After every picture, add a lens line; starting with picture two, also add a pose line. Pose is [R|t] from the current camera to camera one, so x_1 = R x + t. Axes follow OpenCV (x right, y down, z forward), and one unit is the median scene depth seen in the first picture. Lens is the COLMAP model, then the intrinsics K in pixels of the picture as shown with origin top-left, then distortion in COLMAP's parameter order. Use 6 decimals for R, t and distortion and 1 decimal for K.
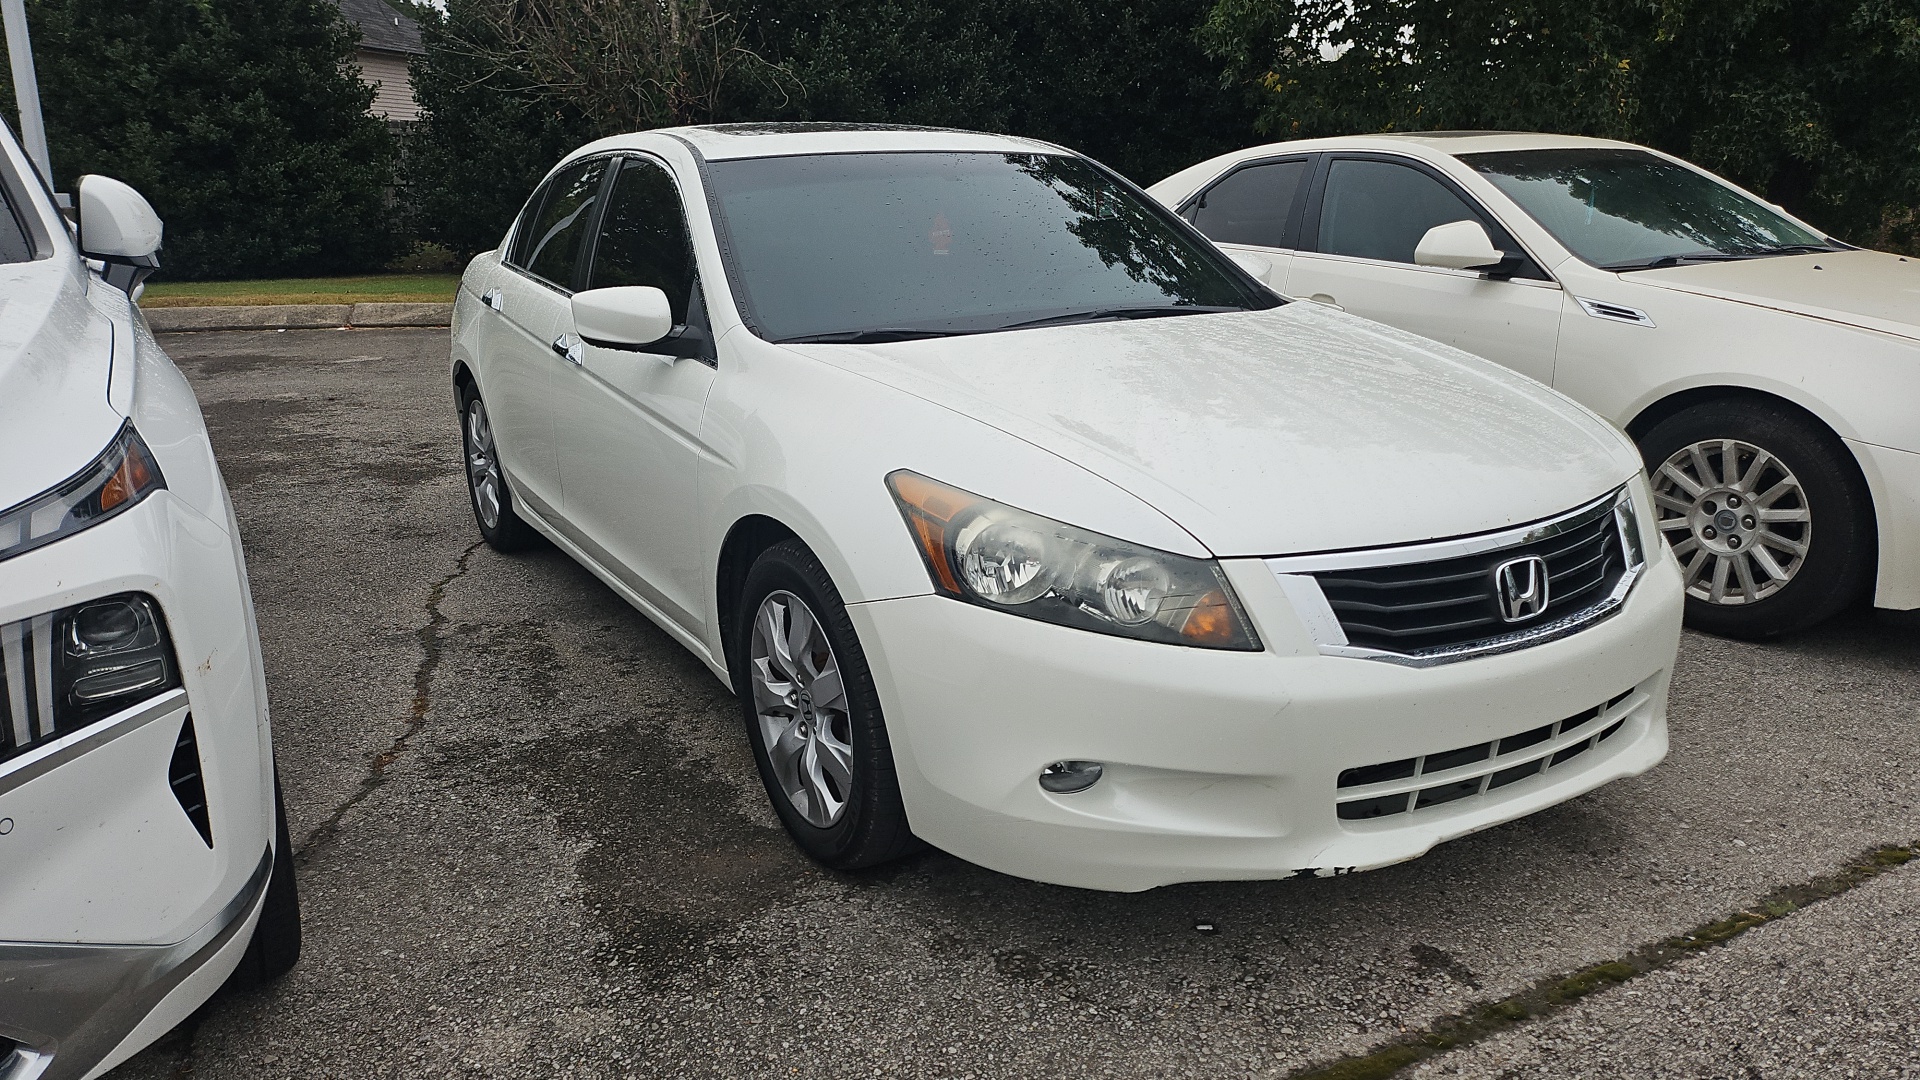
lens RADIAL K [[1284.0, 0, 1007.8], [0, 1284.0, 535.0], [0, 0, 1]] dist [0.096745, -0.106217]
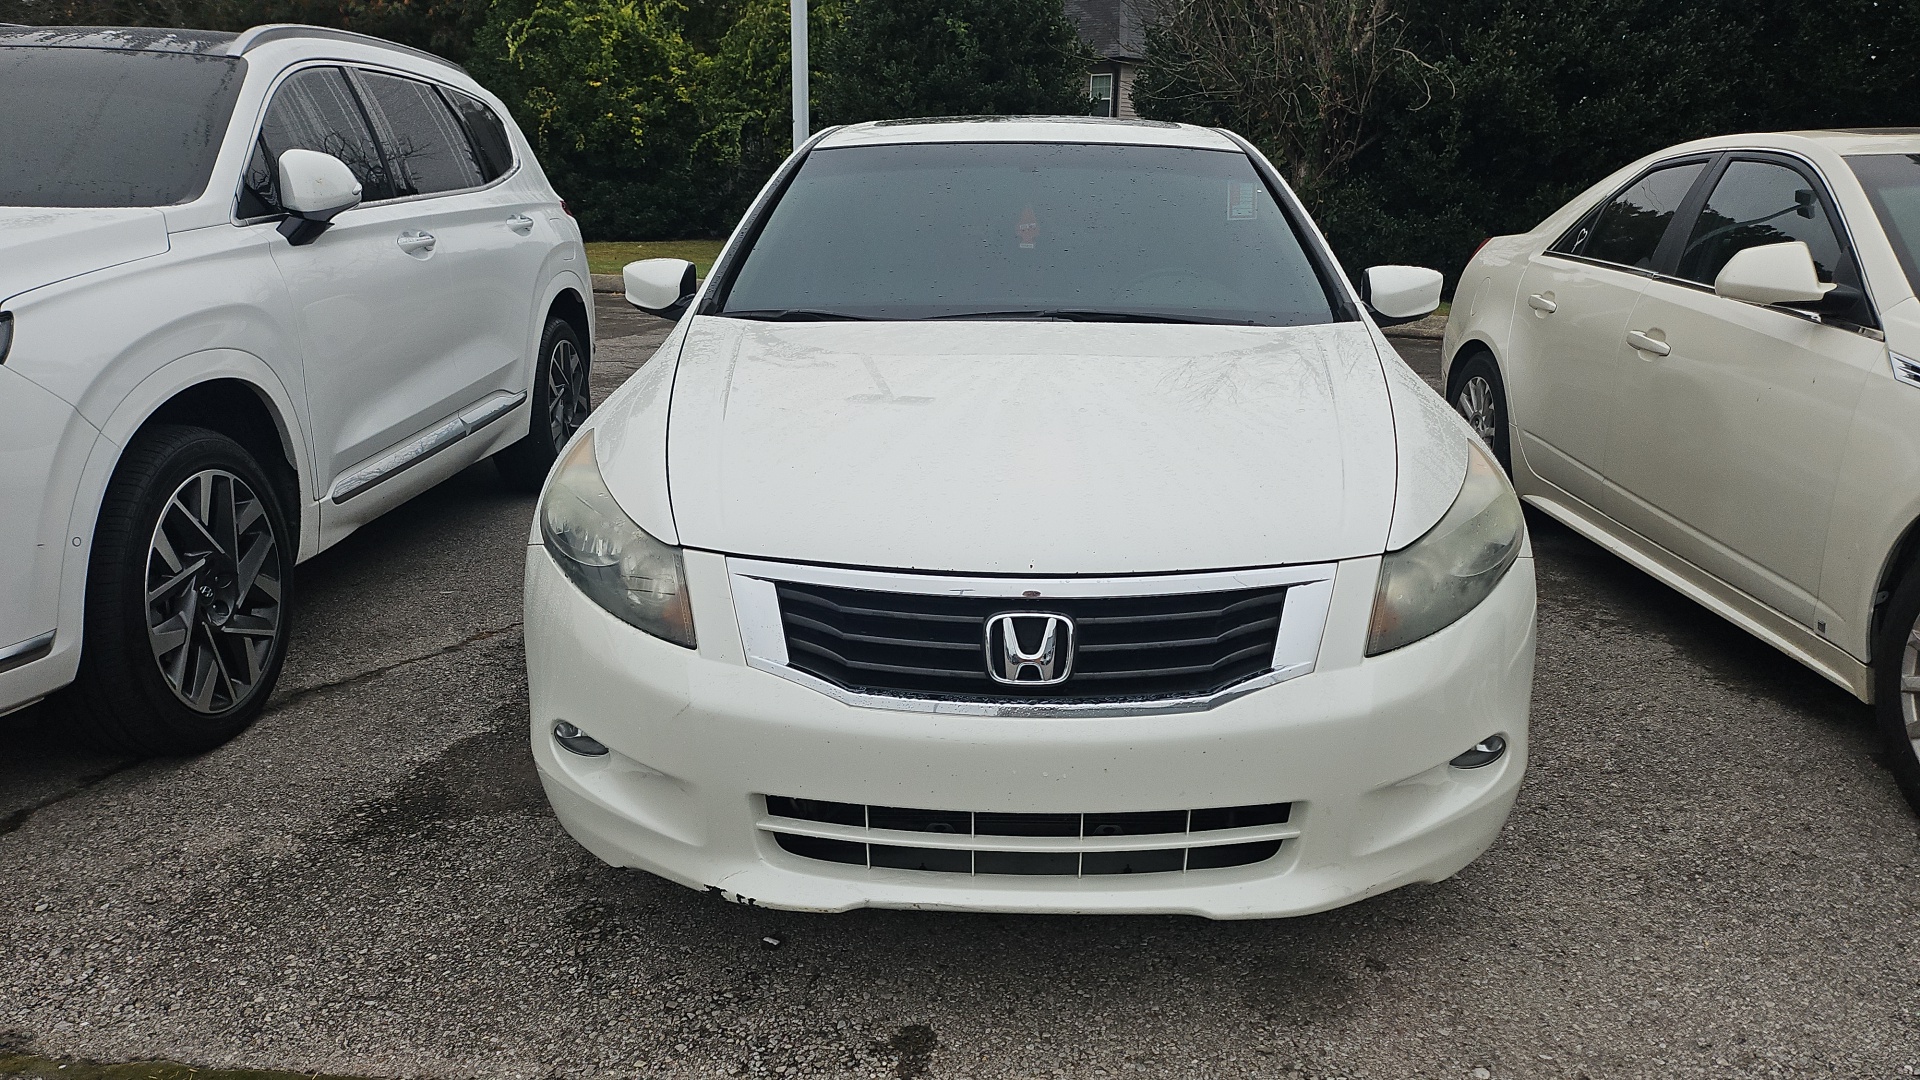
lens RADIAL K [[1304.0, 0, 972.1], [0, 1304.0, 547.8], [0, 0, 1]] dist [0.080713, -0.089058]
pose [[0.853606, 0.158655, -0.496171, 0.742491], [-0.158708, 0.986416, 0.042375, -0.051087], [0.496154, 0.042575, 0.867190, 0.226937]]
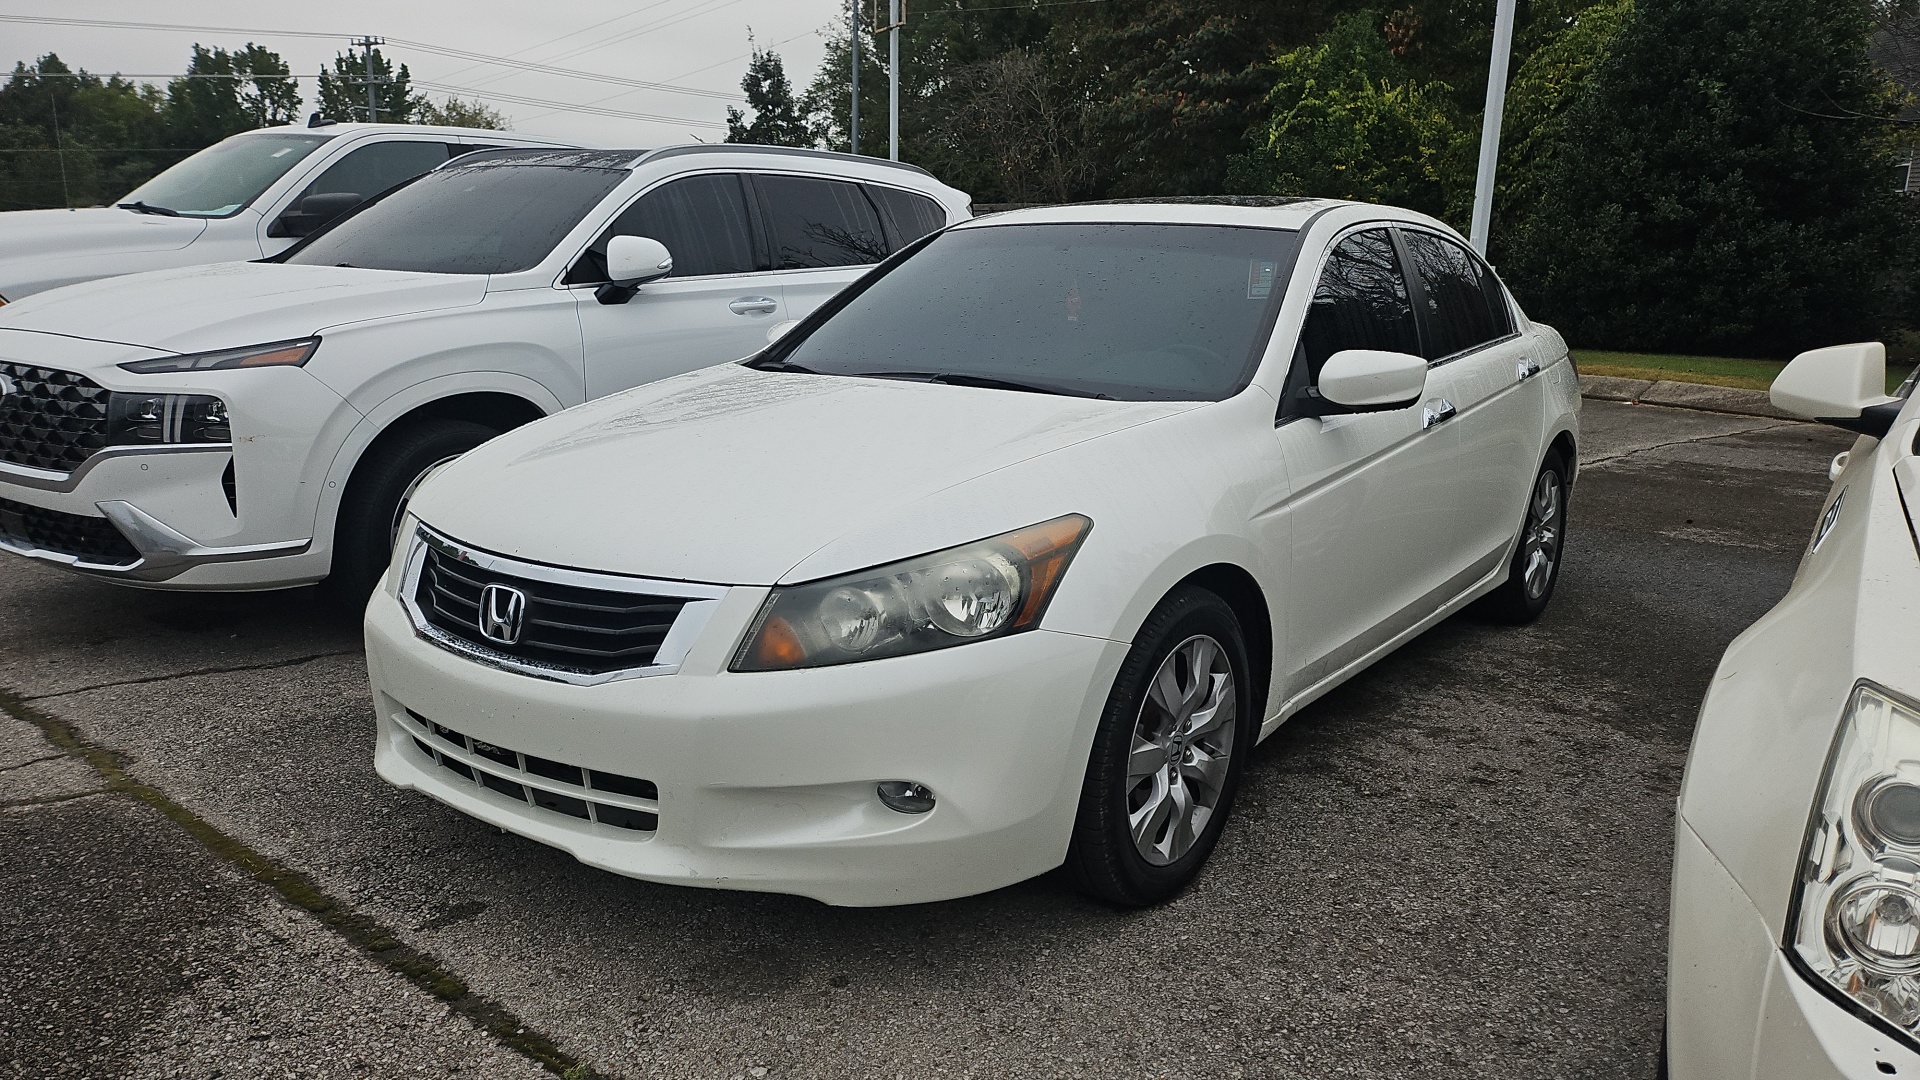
lens RADIAL K [[1304.0, 0, 972.1], [0, 1304.0, 547.8], [0, 0, 1]] dist [0.080713, -0.089058]
pose [[0.409454, 0.217603, -0.886000, 1.458986], [-0.262390, 0.958195, 0.114074, -0.230535], [0.873784, 0.185770, 0.449434, 0.802993]]
